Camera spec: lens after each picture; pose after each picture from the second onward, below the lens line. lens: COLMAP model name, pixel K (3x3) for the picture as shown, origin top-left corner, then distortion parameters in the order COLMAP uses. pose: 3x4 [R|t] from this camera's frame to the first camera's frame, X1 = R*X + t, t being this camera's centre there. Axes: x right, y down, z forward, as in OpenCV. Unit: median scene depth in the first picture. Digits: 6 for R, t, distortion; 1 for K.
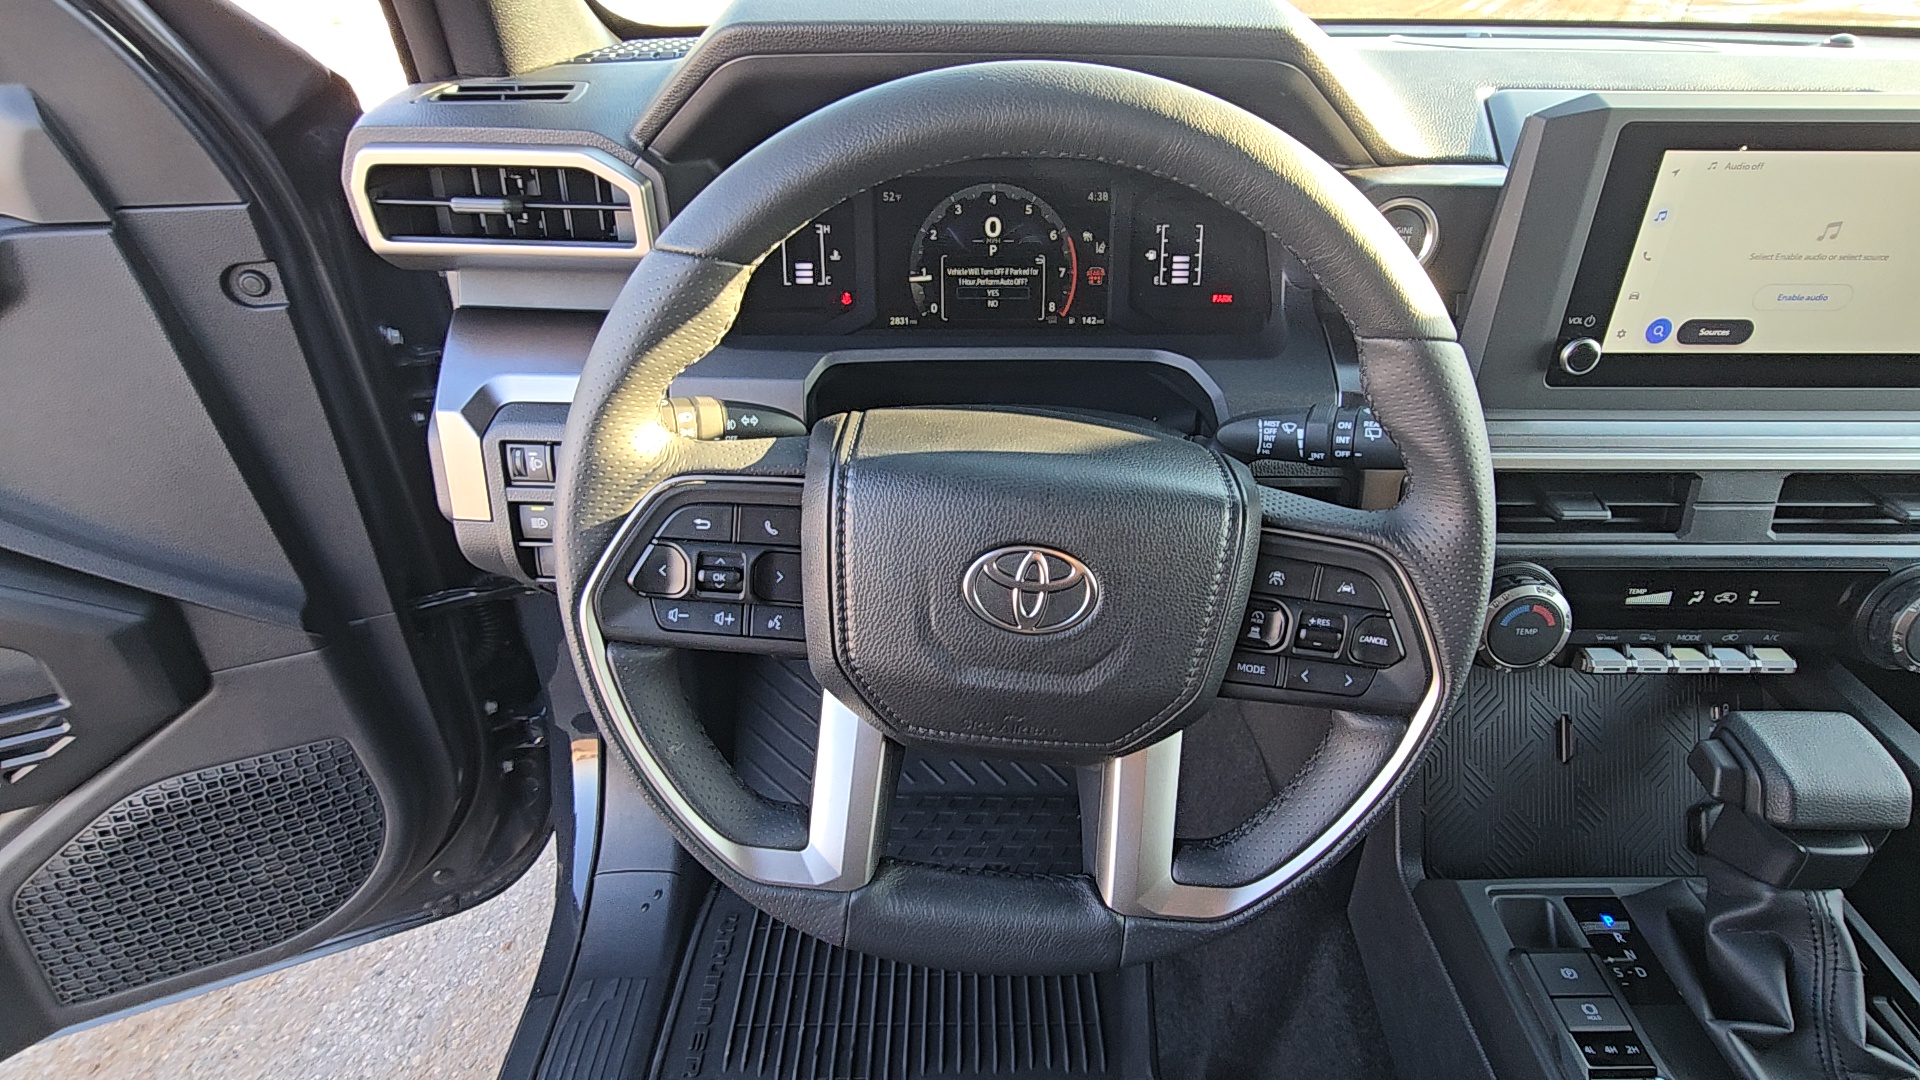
lens RADIAL K [[979.7, 0, 979.7], [0, 979.7, 540.7], [0, 0, 1]] dist [0.003602, 0.000188]
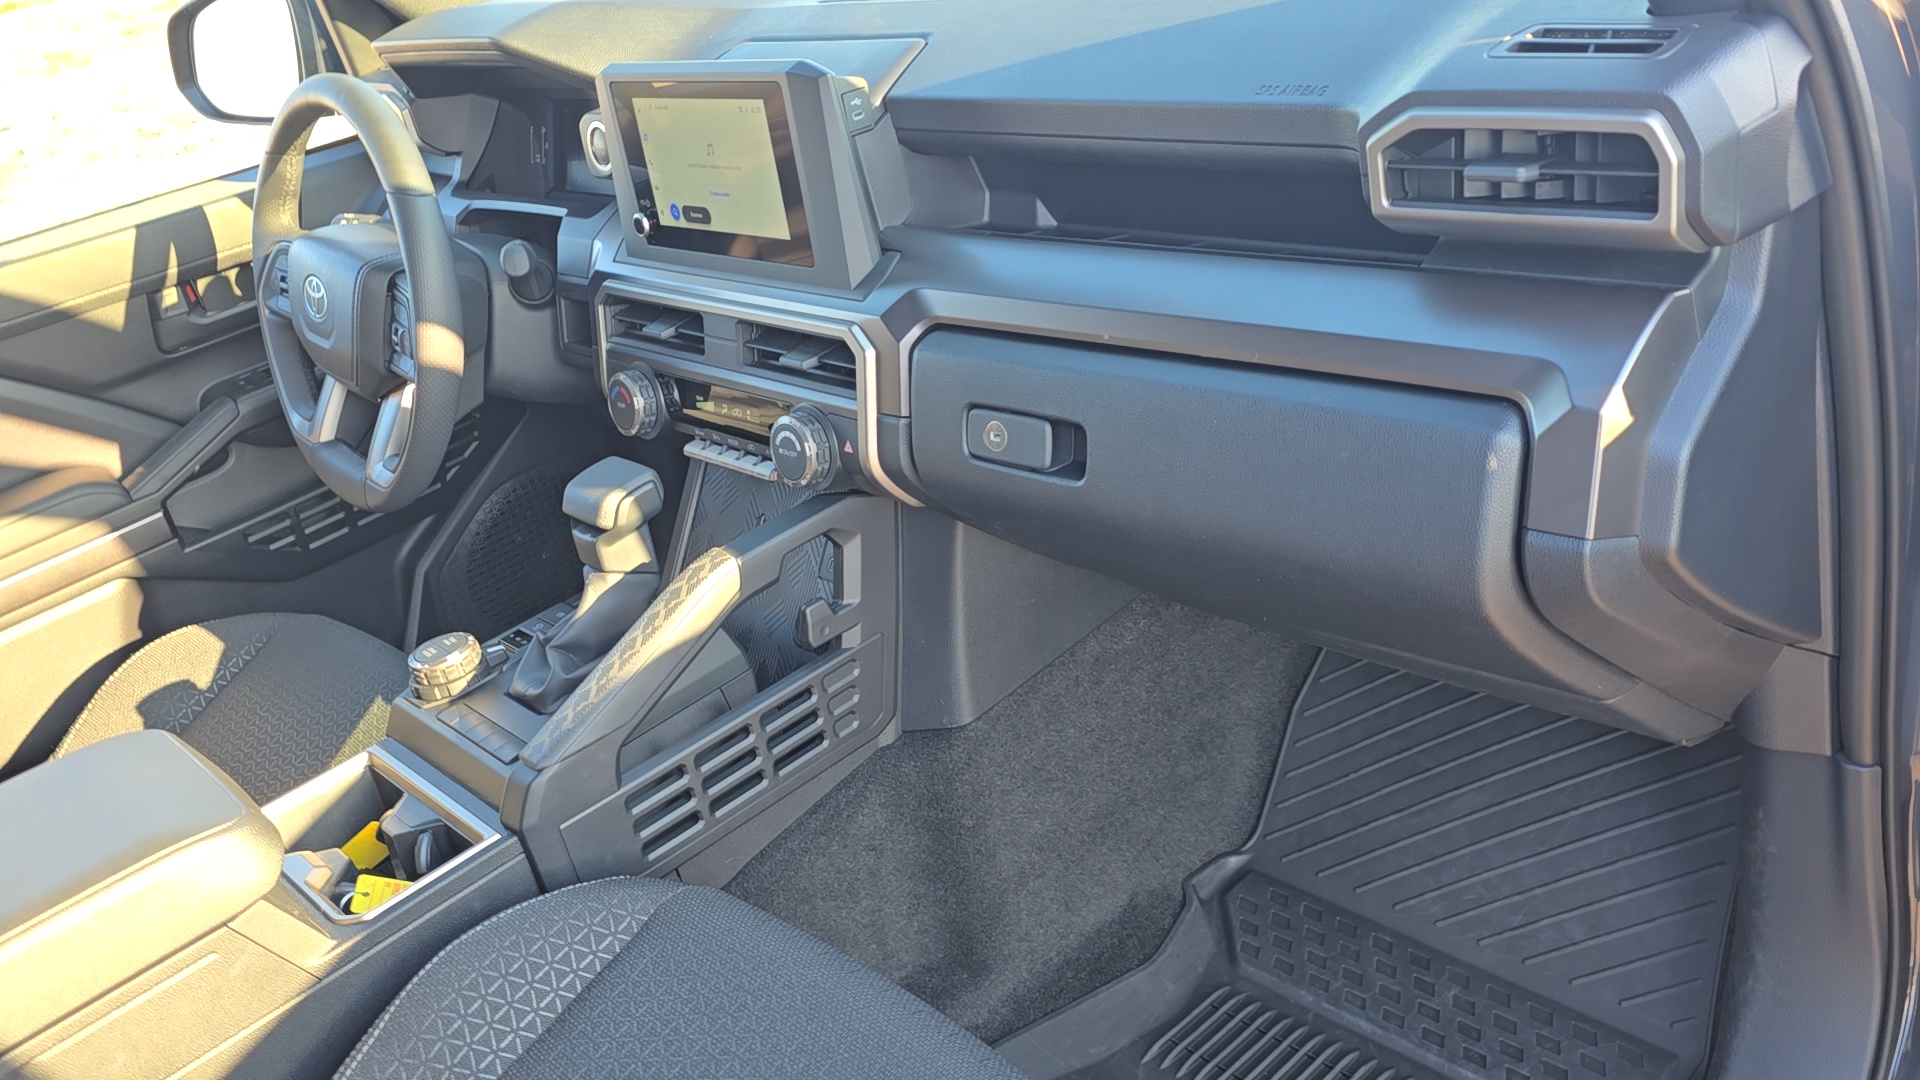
lens RADIAL K [[1606.9, 0, 960.0], [0, 1606.9, 540.0], [0, 0, 1]] dist [-0.000327, 0.001015]
pose [[0.653355, 0.202470, -0.729474, 2.677170], [-0.197616, 0.975778, 0.093838, -0.039477], [0.730804, 0.082846, 0.677541, -0.277537]]
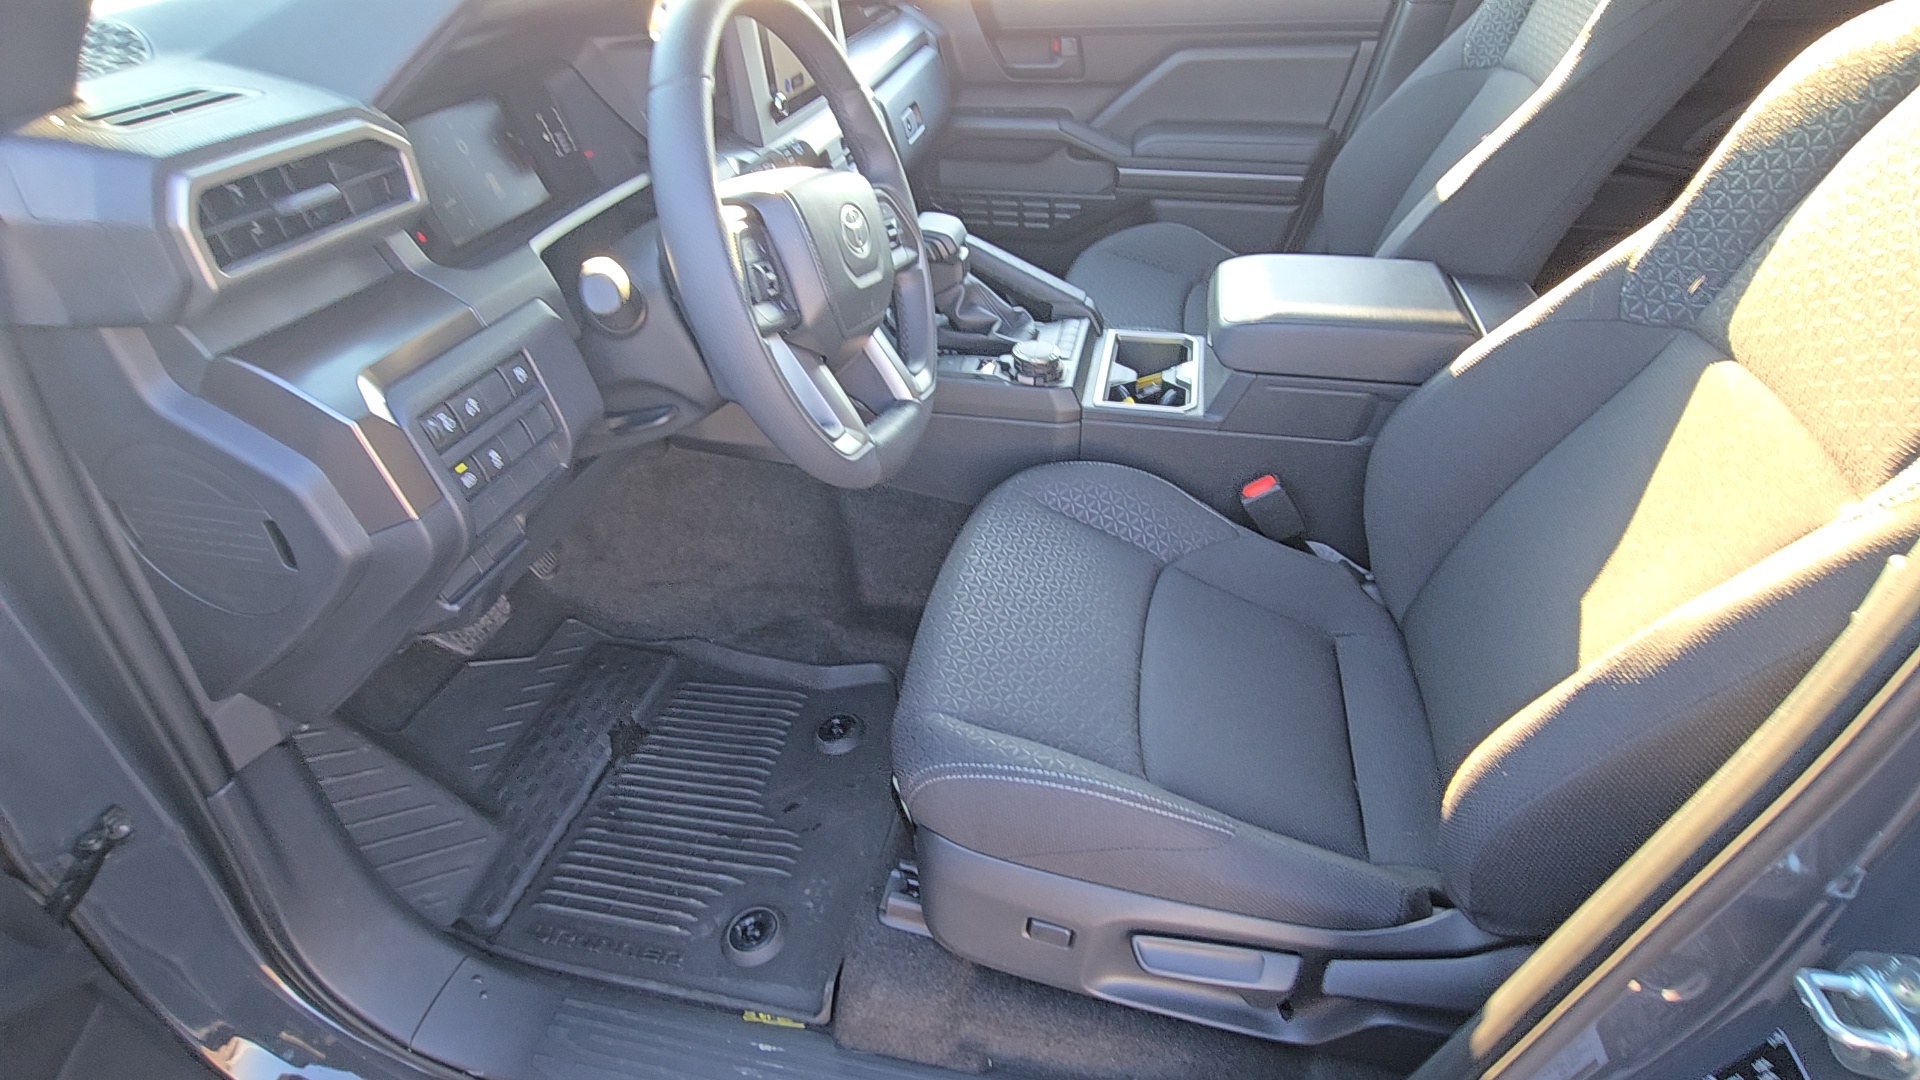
lens RADIAL K [[979.7, 0, 979.7], [0, 979.7, 540.7], [0, 0, 1]] dist [0.003602, 0.000188]
pose [[0.205539, -0.570309, 0.795299, -1.287466], [0.543711, 0.742238, 0.391741, -0.088029], [-0.813715, 0.351895, 0.462642, 0.067750]]
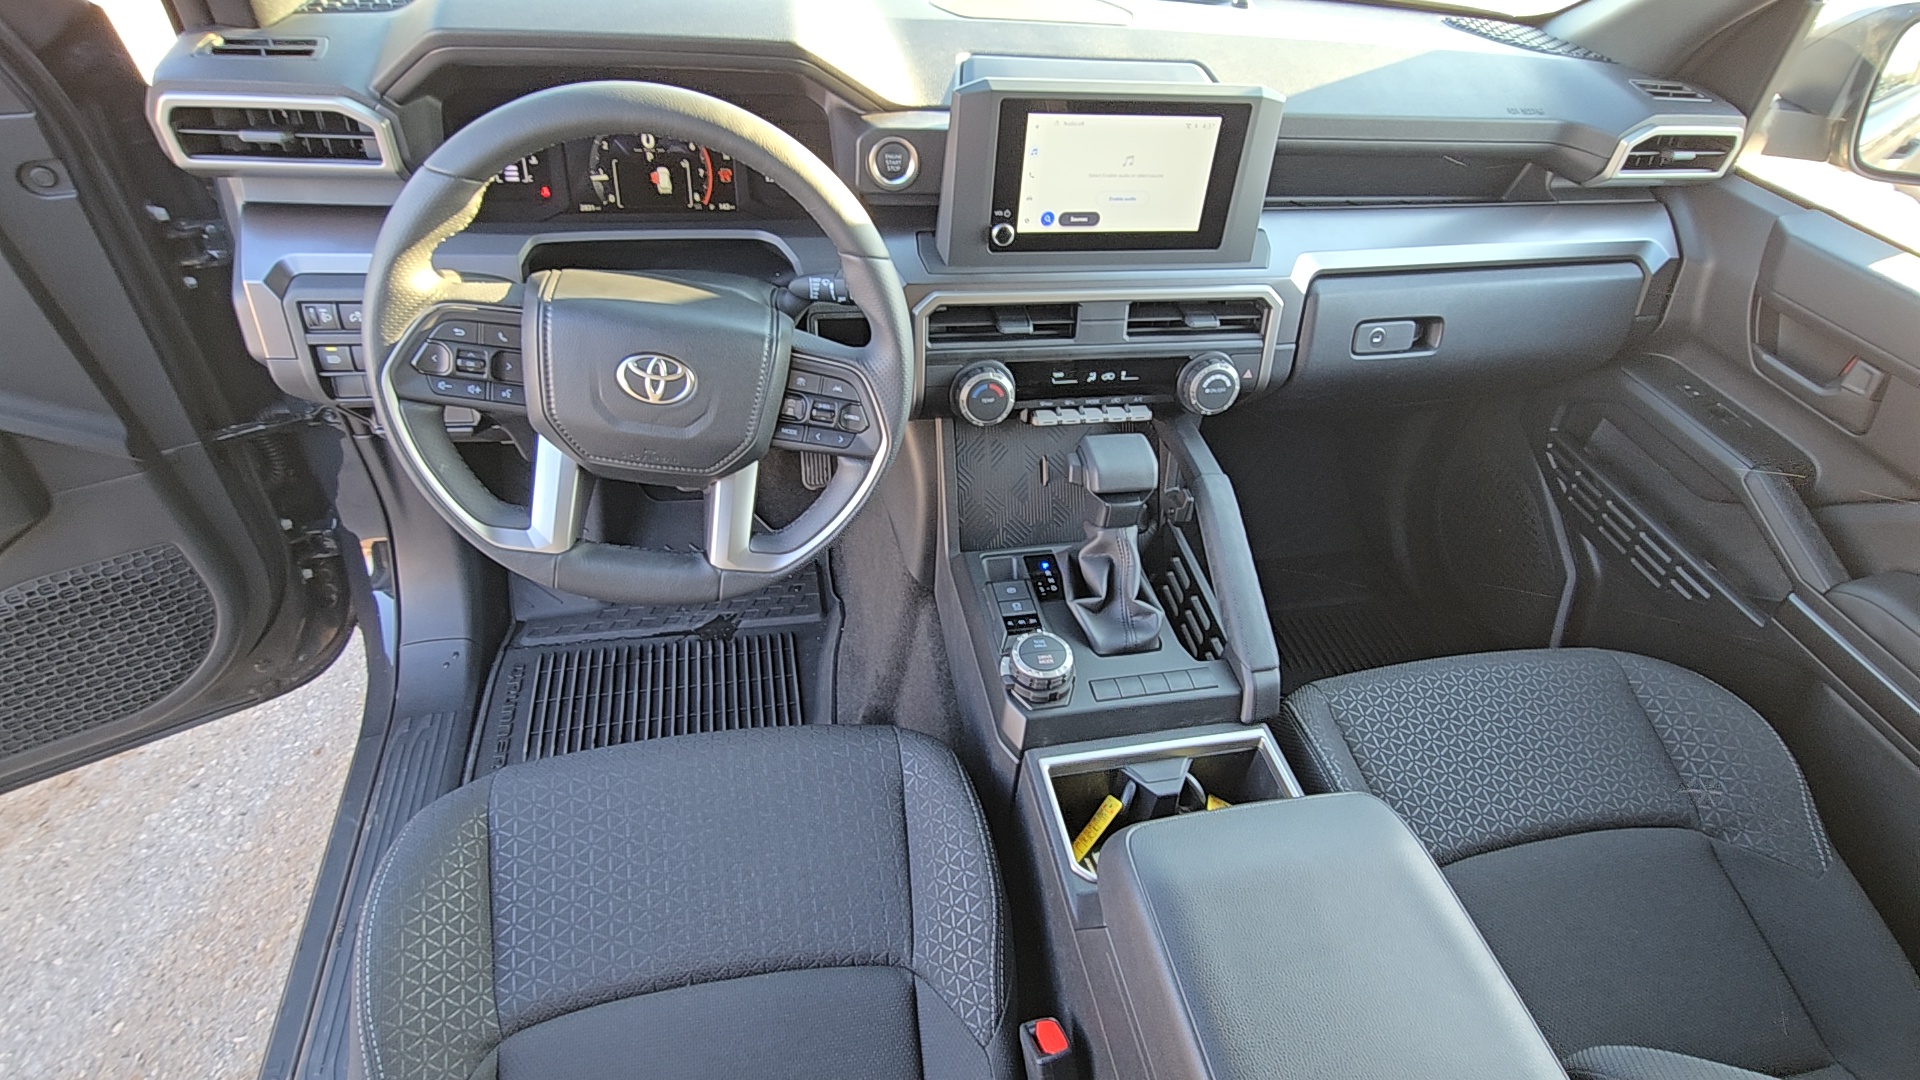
lens RADIAL K [[979.7, 0, 979.7], [0, 979.7, 540.7], [0, 0, 1]] dist [0.003602, 0.000188]
pose [[0.976938, -0.075082, 0.199886, 0.179959], [0.042354, 0.985677, 0.163238, 0.052406], [-0.209279, -0.151008, 0.966126, -0.668056]]
